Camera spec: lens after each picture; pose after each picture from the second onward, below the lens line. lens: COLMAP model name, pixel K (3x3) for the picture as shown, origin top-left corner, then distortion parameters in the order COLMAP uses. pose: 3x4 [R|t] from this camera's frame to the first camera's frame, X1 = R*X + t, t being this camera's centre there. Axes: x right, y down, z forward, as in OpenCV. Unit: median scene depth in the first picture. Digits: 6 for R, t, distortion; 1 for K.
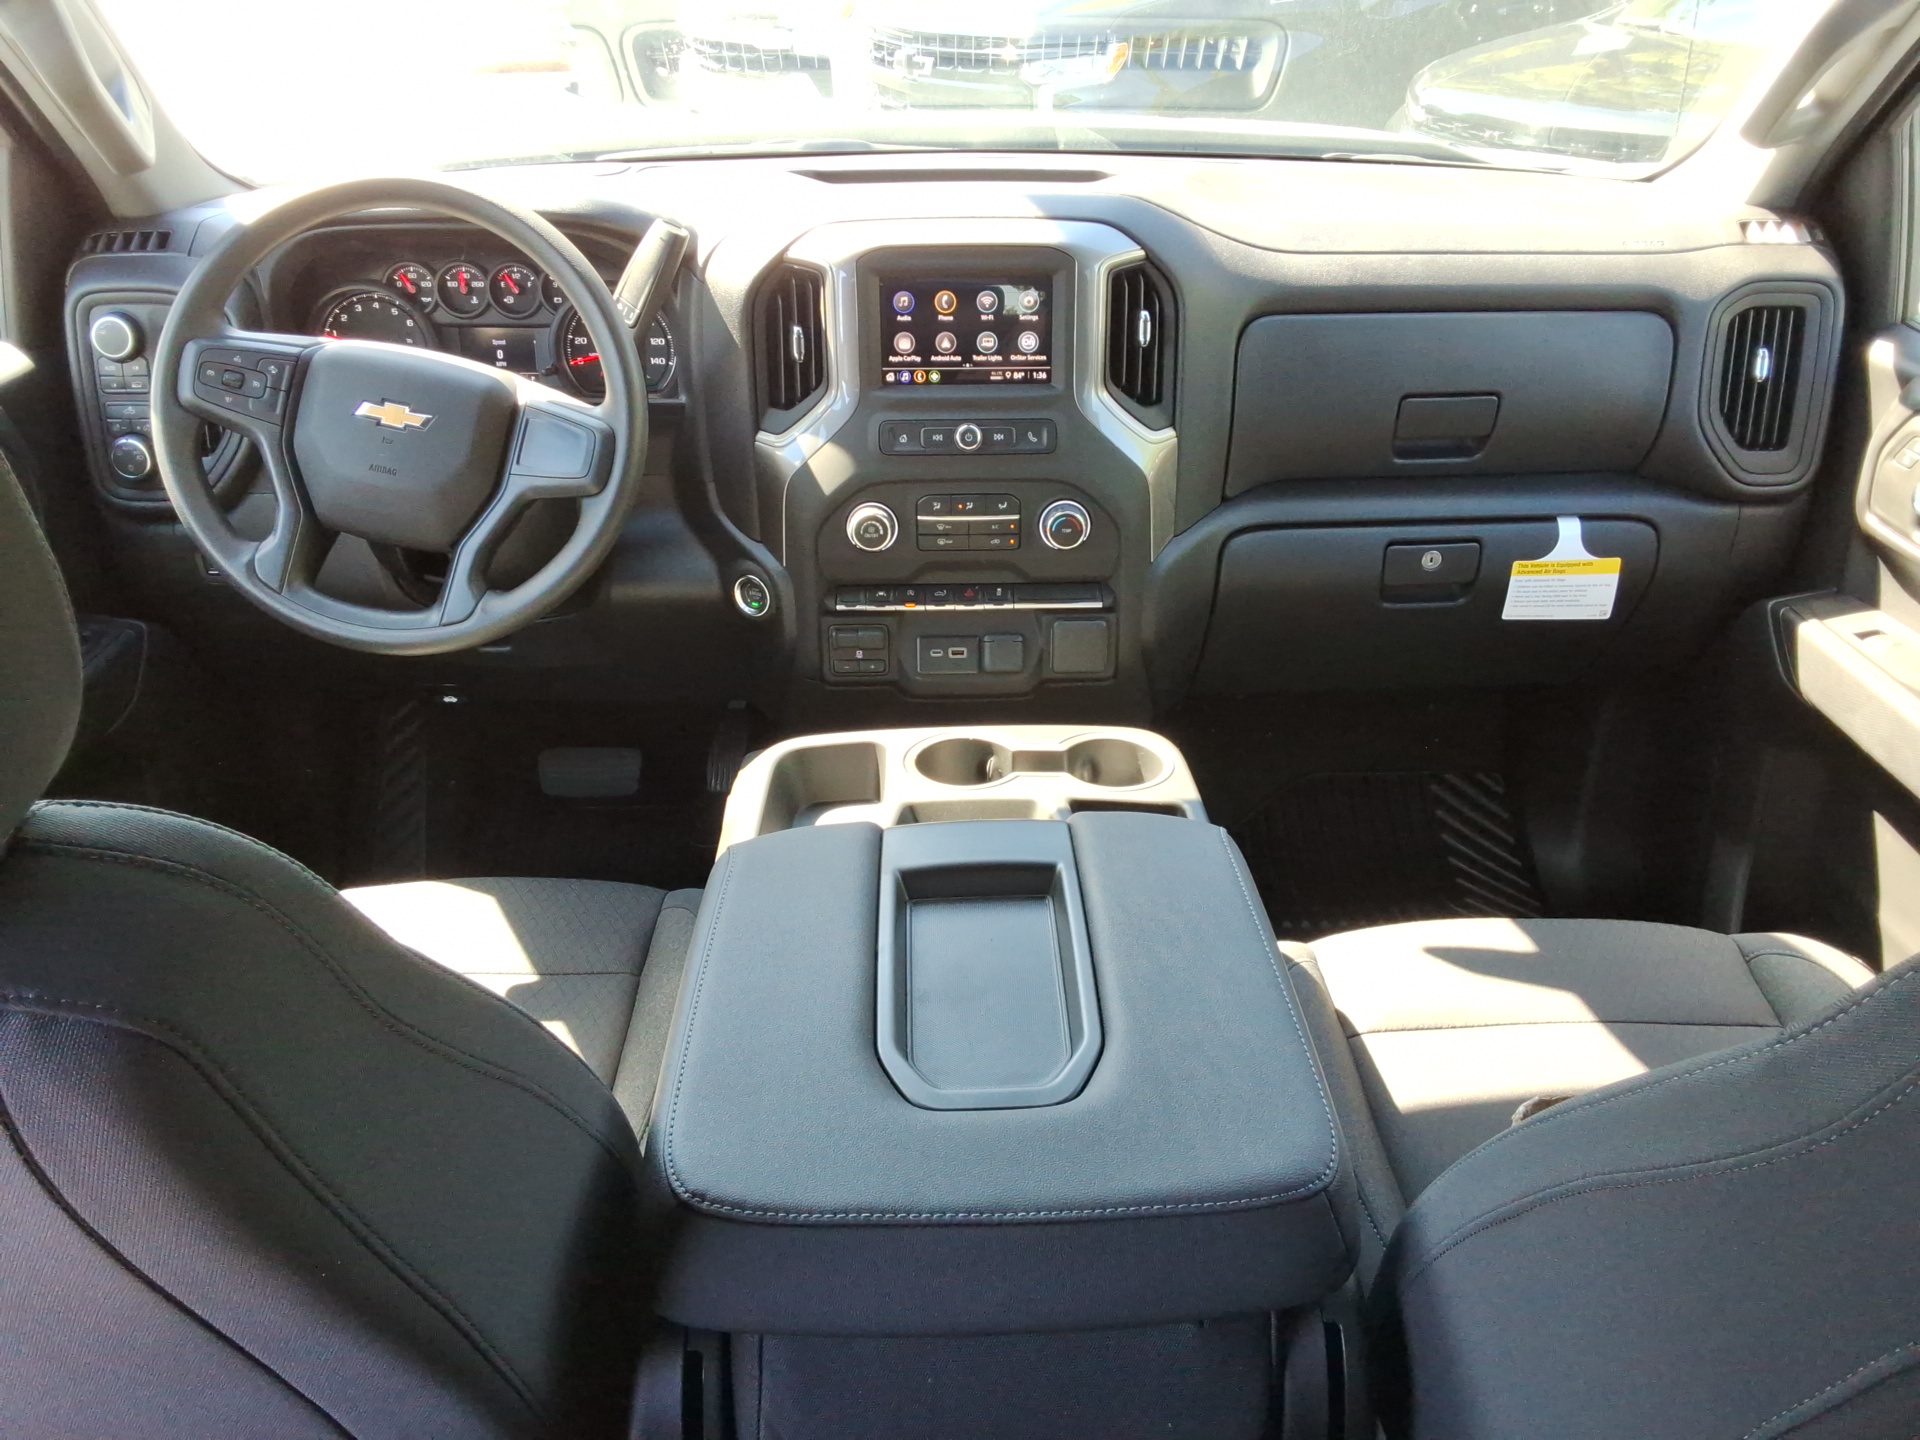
lens RADIAL K [[1569.3, 0, 960.0], [0, 1569.3, 720.0], [0, 0, 1]] dist [0.132295, -0.233030]
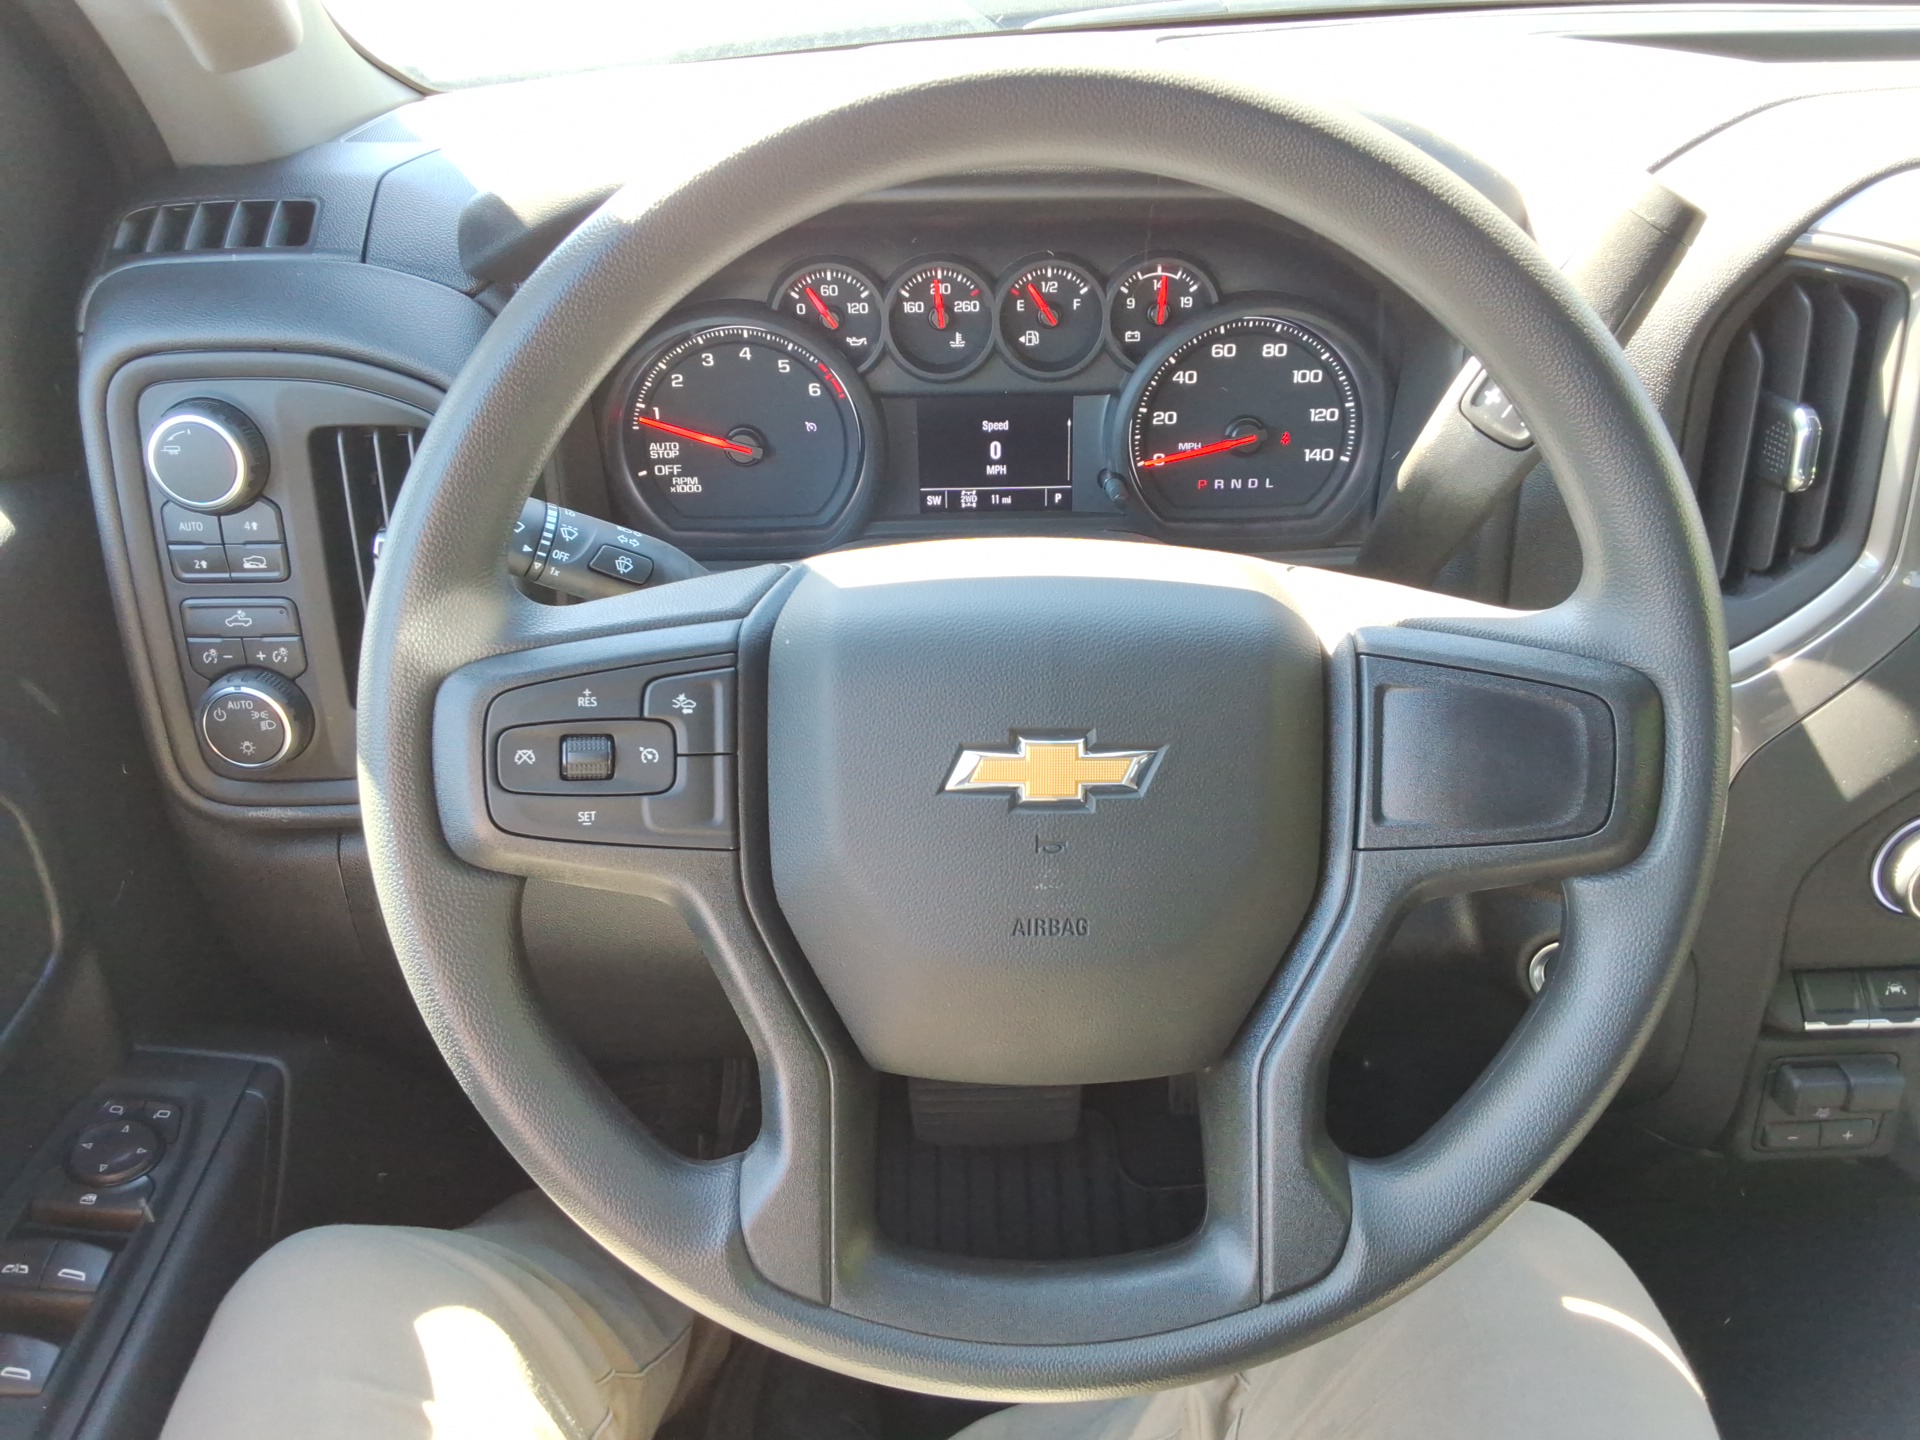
lens RADIAL K [[1557.9, 0, 965.8], [0, 1557.9, 717.1], [0, 0, 1]] dist [0.133301, -0.223679]
pose [[0.999944, -0.010145, -0.003115, -0.321139], [0.010323, 0.997916, 0.063693, -0.194135], [0.002462, -0.063722, 0.997965, 0.567365]]
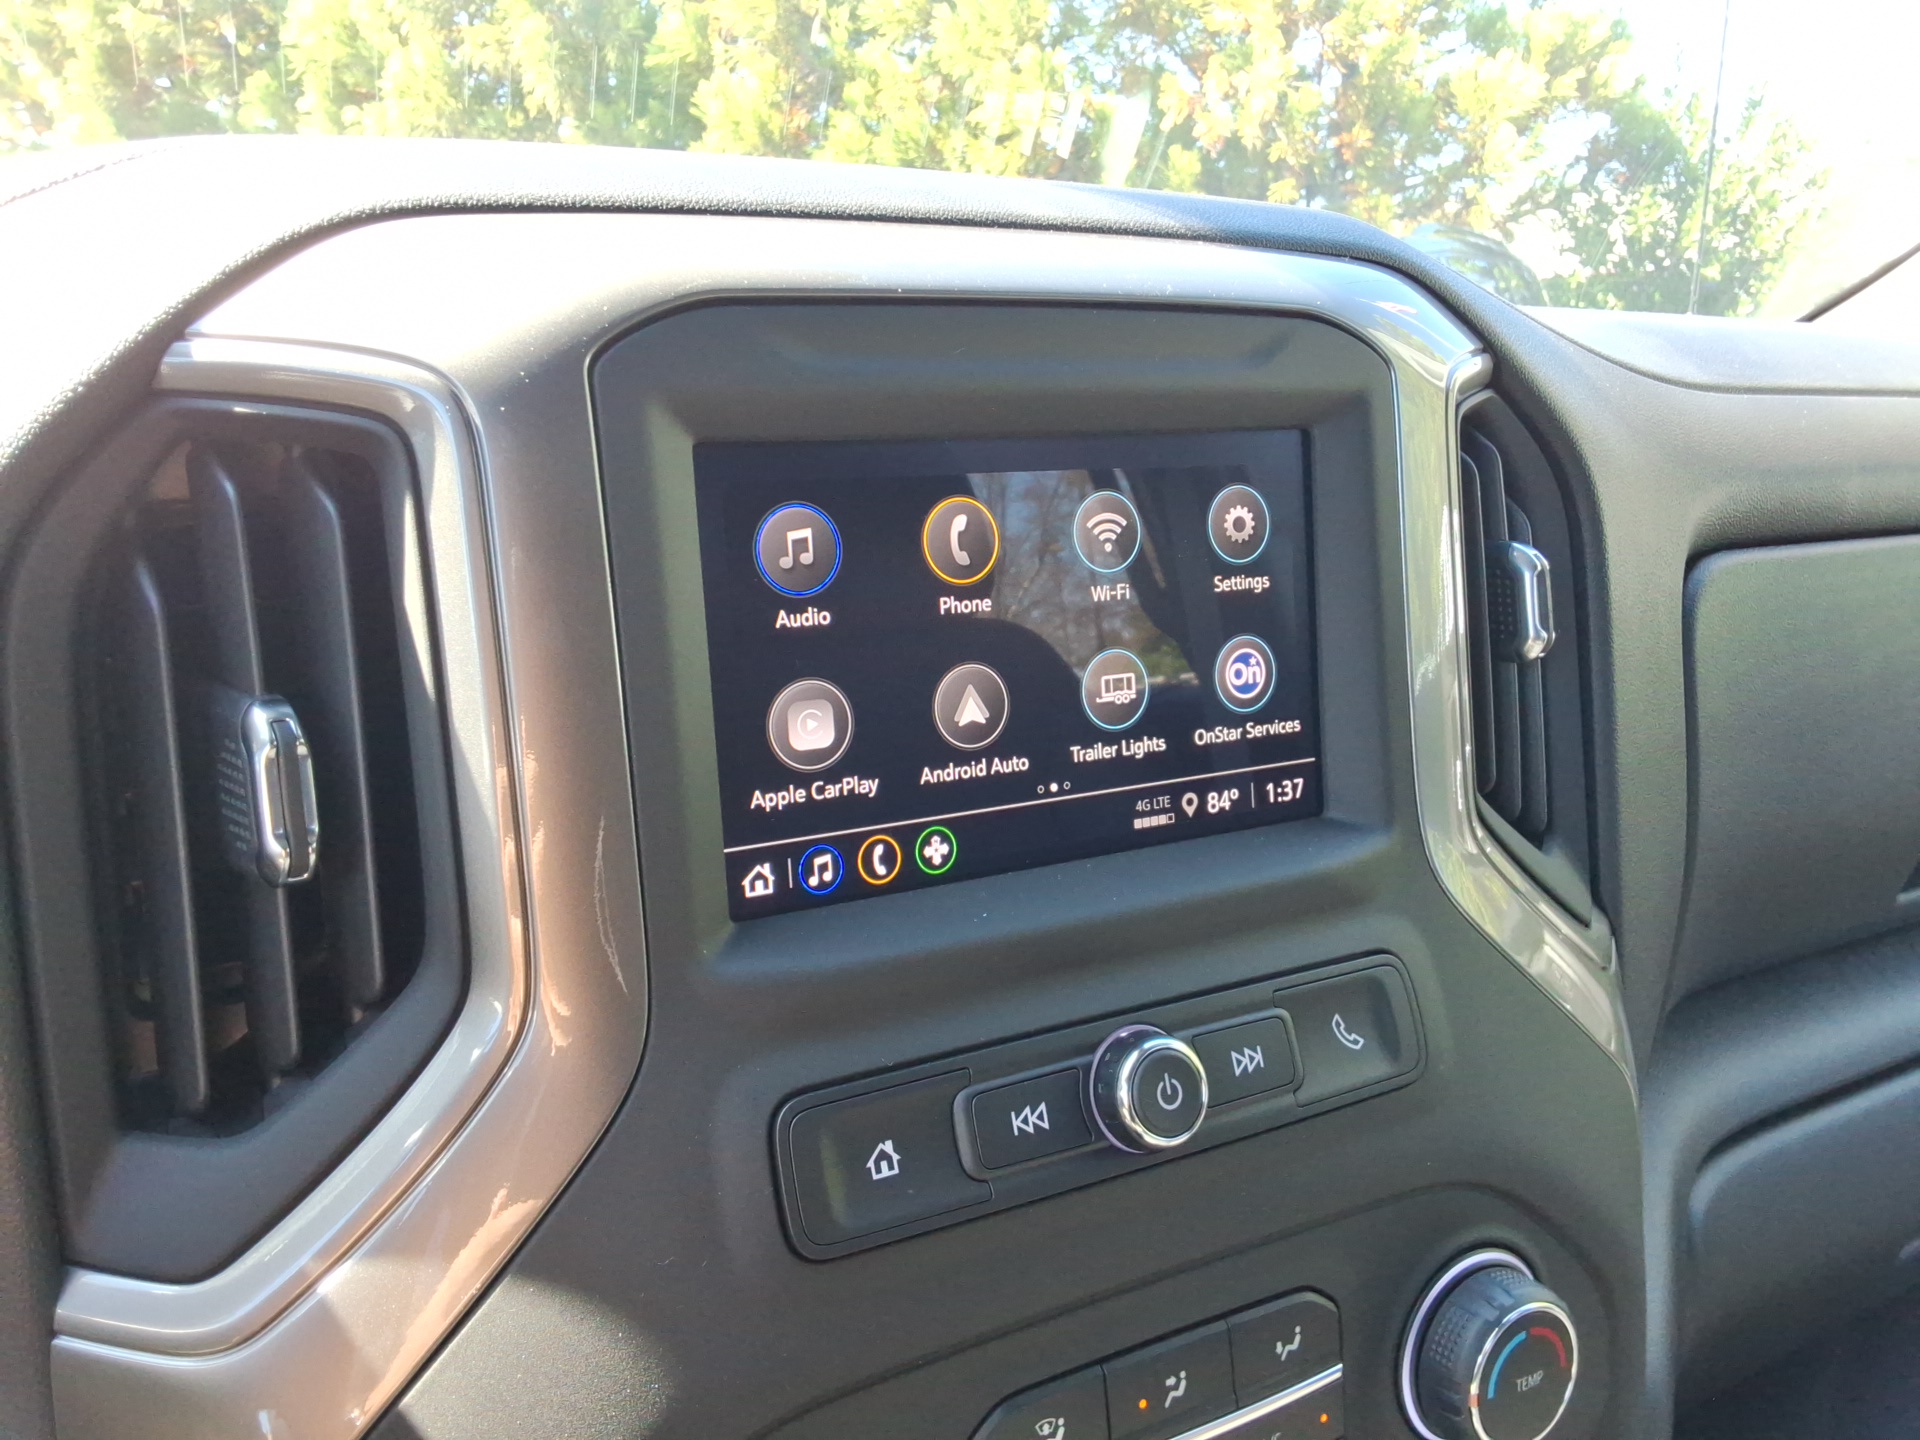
lens RADIAL K [[1512.0, 0, 970.4], [0, 1512.0, 705.3], [0, 0, 1]] dist [0.099522, -0.109233]
pose [[0.888901, -0.096939, 0.447726, -0.109072], [0.206224, 0.957398, -0.202139, -0.190823], [-0.409057, 0.272013, 0.871023, 0.793130]]
